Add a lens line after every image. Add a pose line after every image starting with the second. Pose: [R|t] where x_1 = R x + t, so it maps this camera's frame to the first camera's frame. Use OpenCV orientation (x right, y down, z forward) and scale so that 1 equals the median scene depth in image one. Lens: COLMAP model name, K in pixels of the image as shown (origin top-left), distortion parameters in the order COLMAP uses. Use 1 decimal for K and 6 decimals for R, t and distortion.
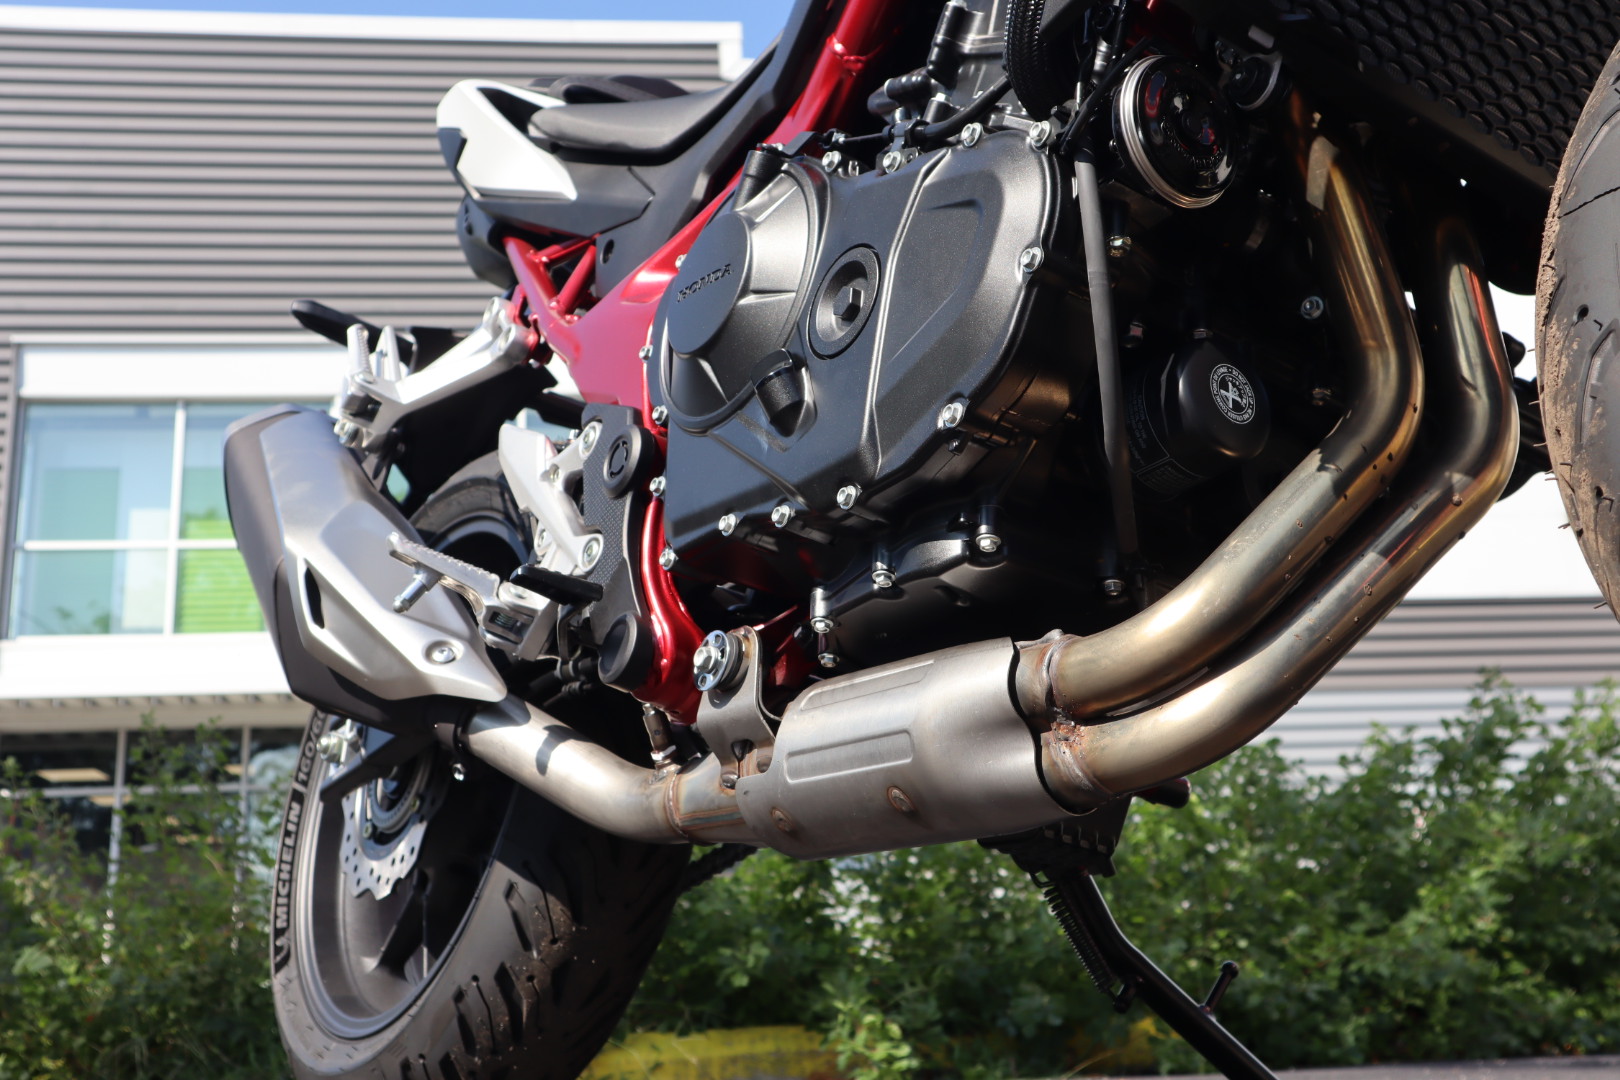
lens RADIAL K [[1889.6, 0, 810.0], [0, 1889.6, 540.0], [0, 0, 1]] dist [-0.000886, -0.001277]
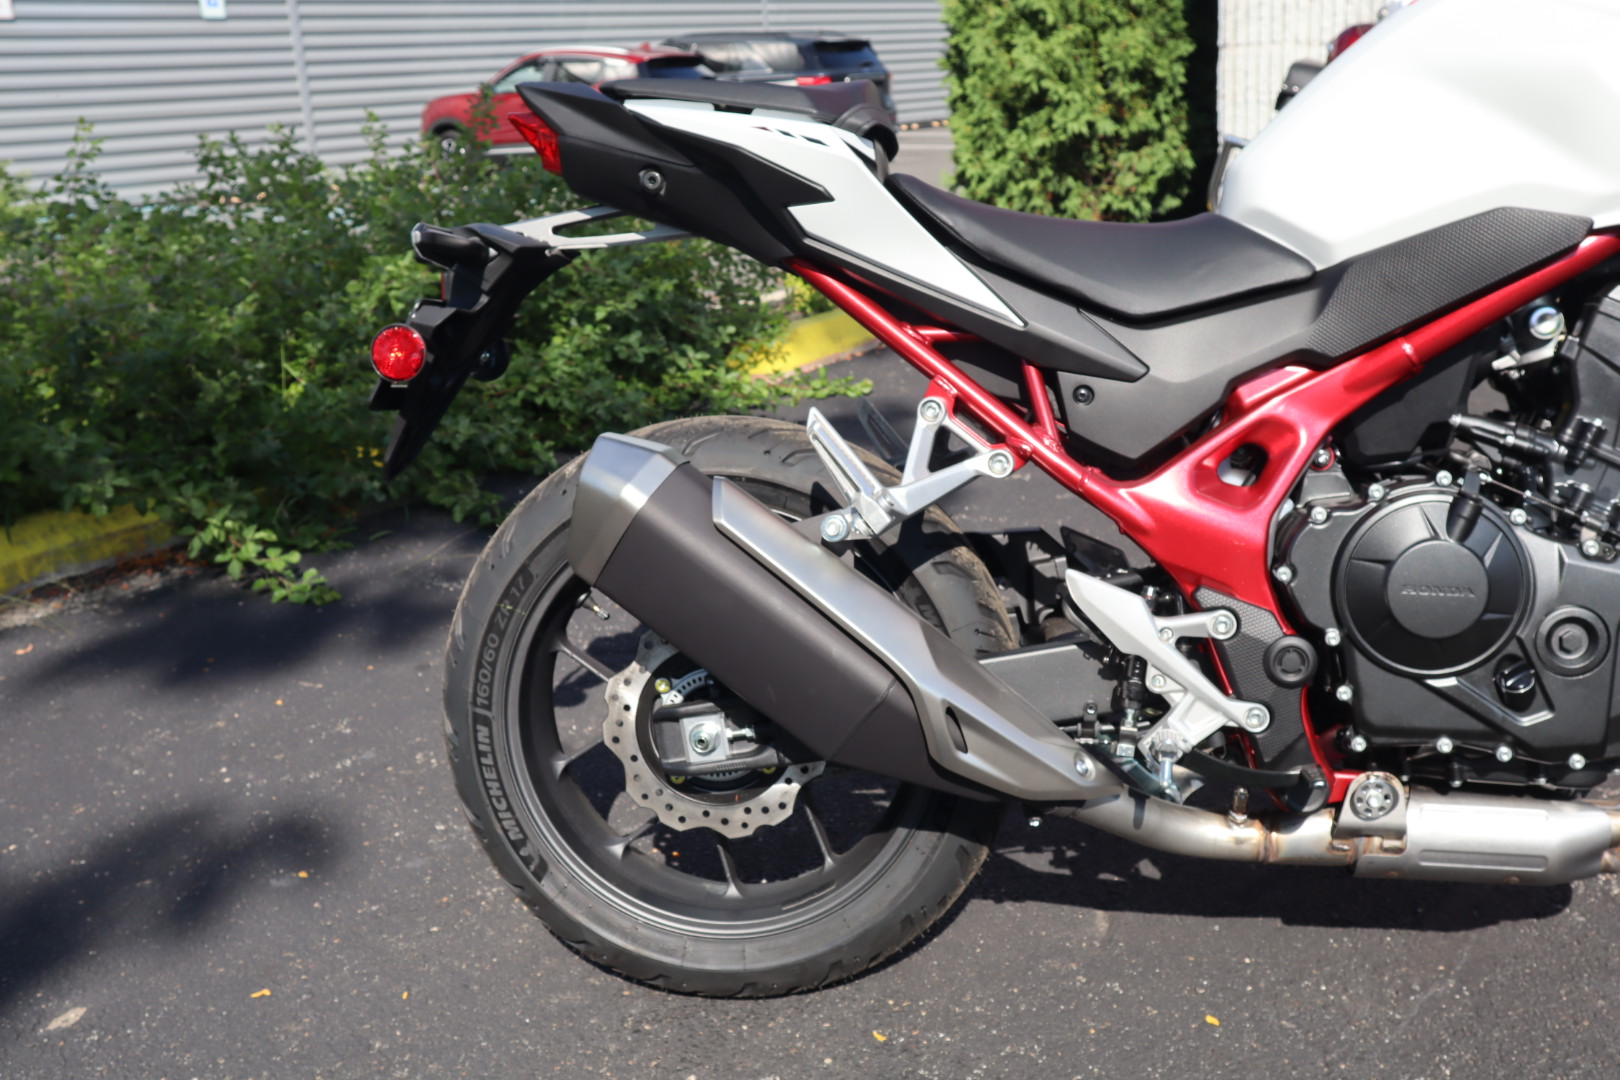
lens RADIAL K [[1618.3, 0, 834.1], [0, 1618.3, 541.1], [0, 0, 1]] dist [-0.000964, -0.000618]
pose [[0.660567, -0.212513, 0.720062, -1.147082], [-0.180059, 0.886265, 0.426746, -0.561551], [-0.728855, -0.411549, 0.547172, 0.578112]]
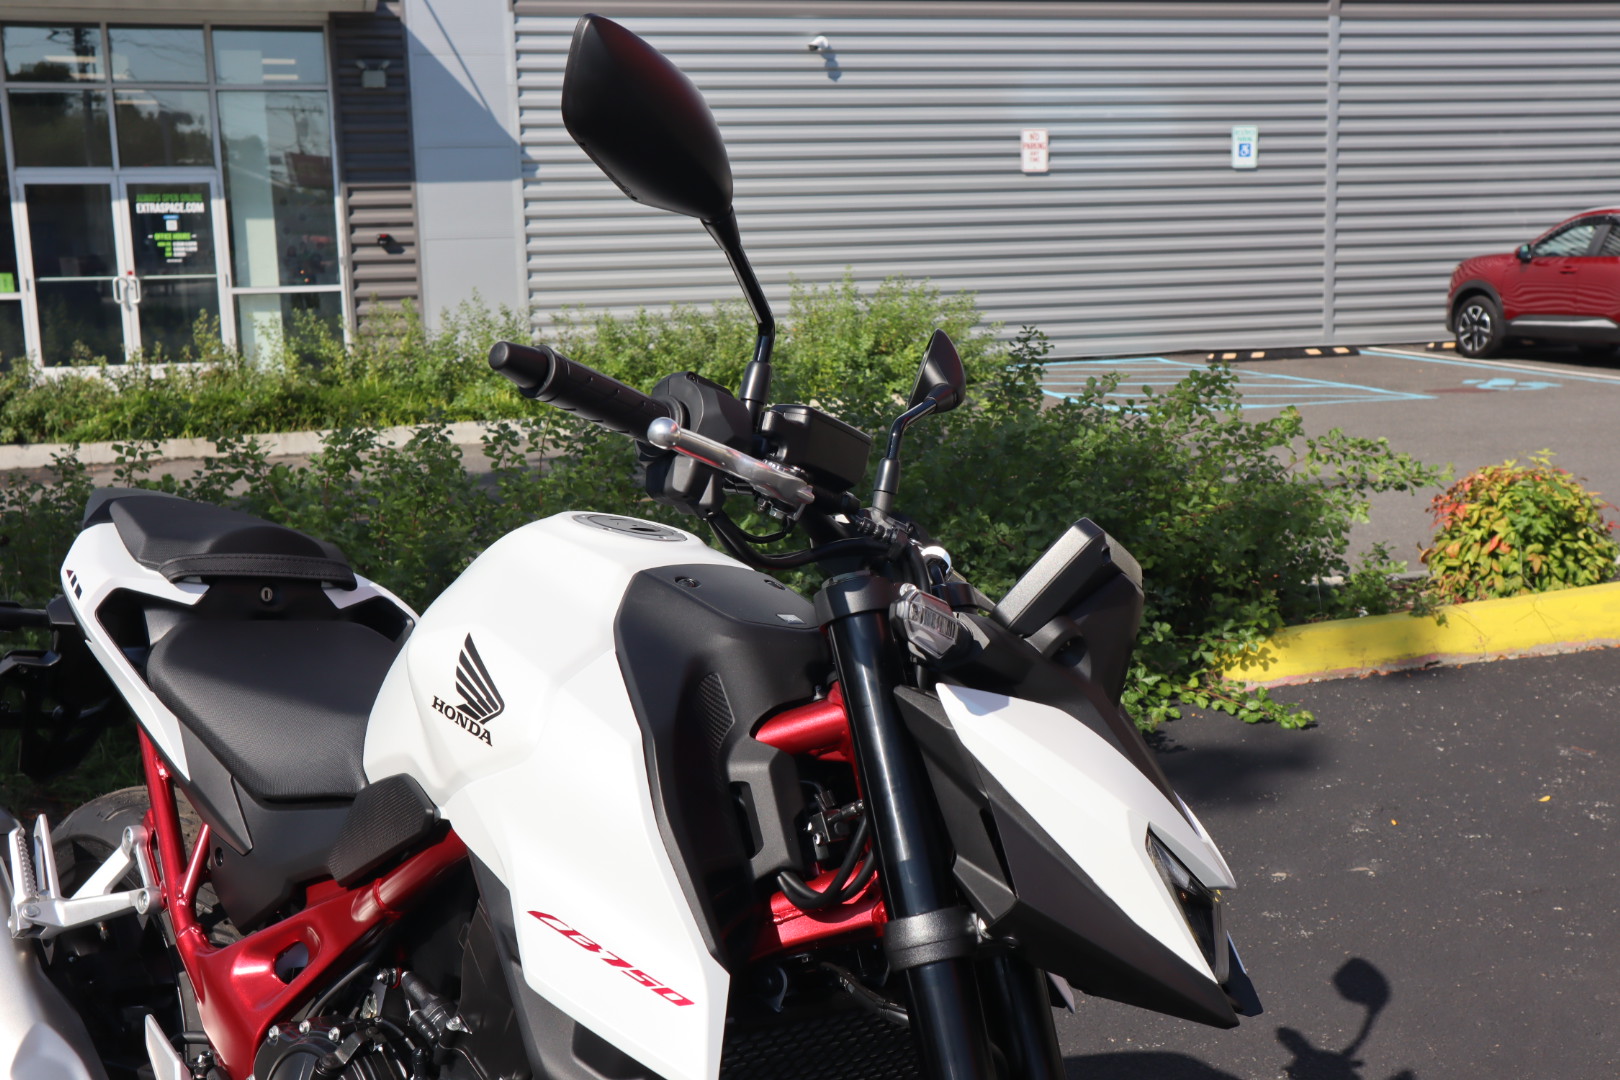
lens RADIAL K [[1830.9, 0, 810.0], [0, 1830.9, 540.0], [0, 0, 1]] dist [0.006471, 0.021498]
pose [[0.984190, -0.020909, 0.175878, 0.091093], [-0.056372, 0.904389, 0.422968, -1.054387], [-0.167906, -0.426195, 0.888912, -0.127433]]
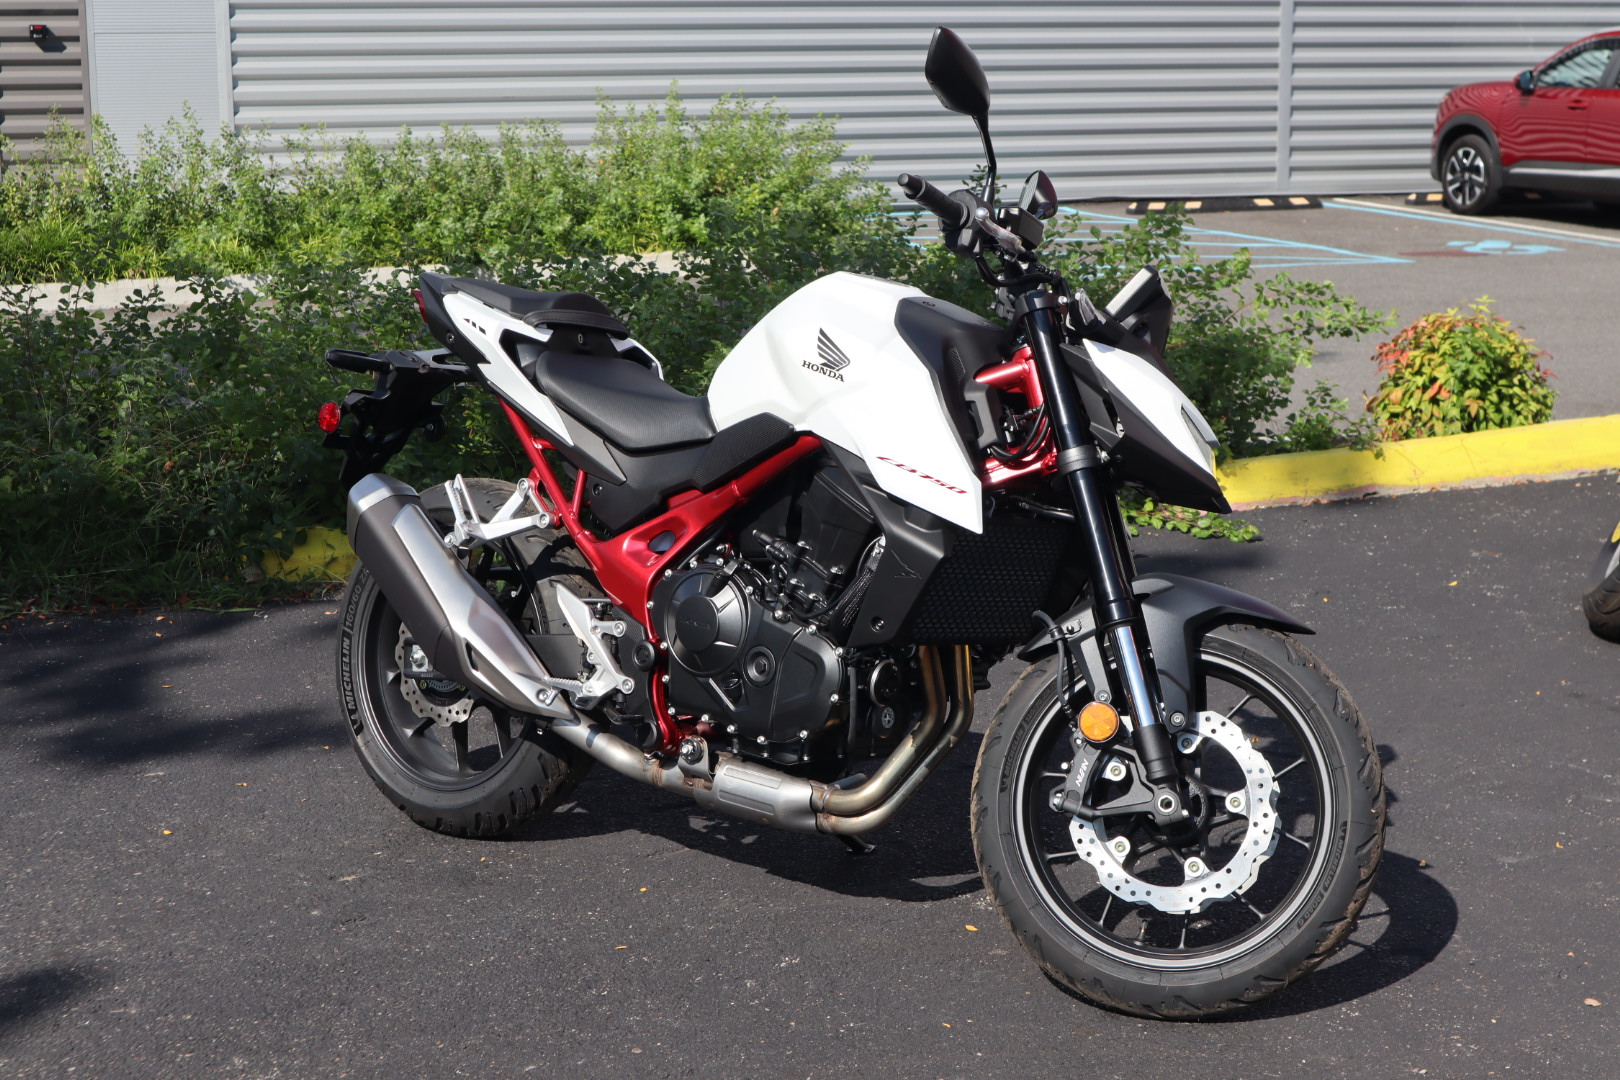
lens RADIAL K [[2808.3, 0, 810.0], [0, 2808.3, 540.0], [0, 0, 1]] dist [-0.040871, -0.124804]
pose [[0.959607, -0.021746, 0.280502, -0.882514], [-0.105868, 0.895818, 0.431626, -1.719684], [-0.260665, -0.443888, 0.857332, -2.079364]]
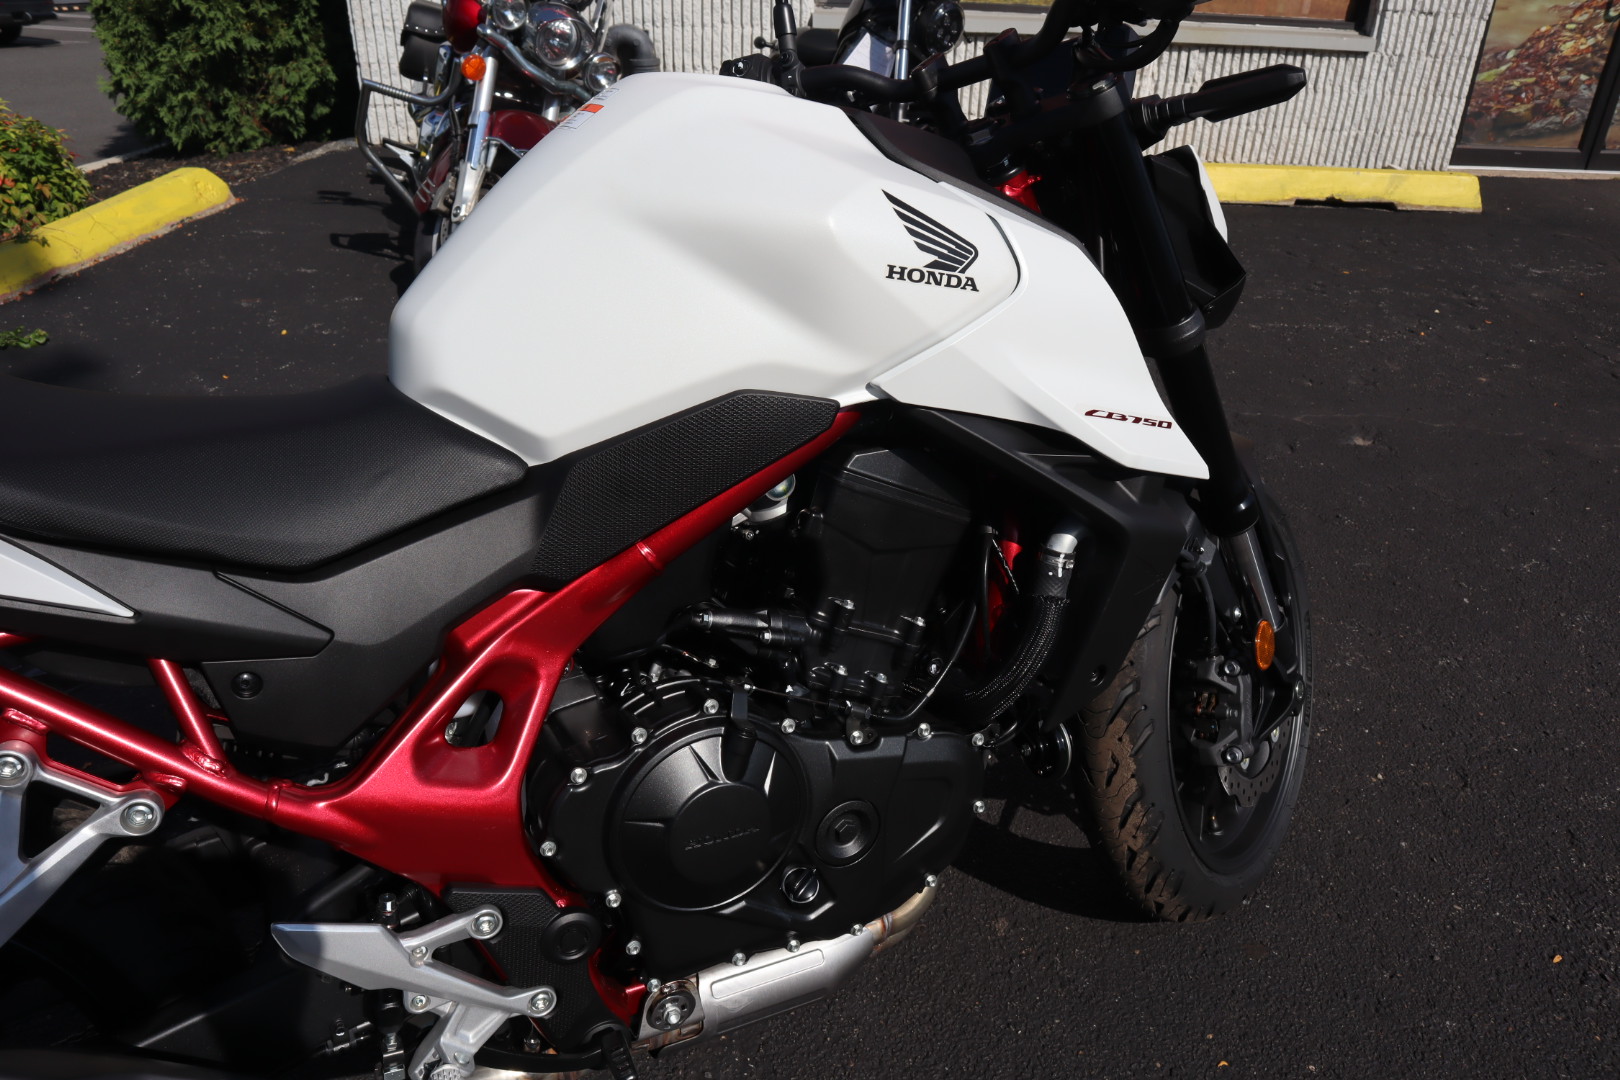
lens RADIAL K [[1144.7, 0, 810.0], [0, 1144.7, 540.0], [0, 0, 1]] dist [-0.114710, 0.079738]
pose [[0.137254, -0.429239, 0.892701, -0.593593], [-0.307250, 0.838329, 0.450335, -0.608813], [-0.941679, -0.336093, -0.016820, 0.900311]]
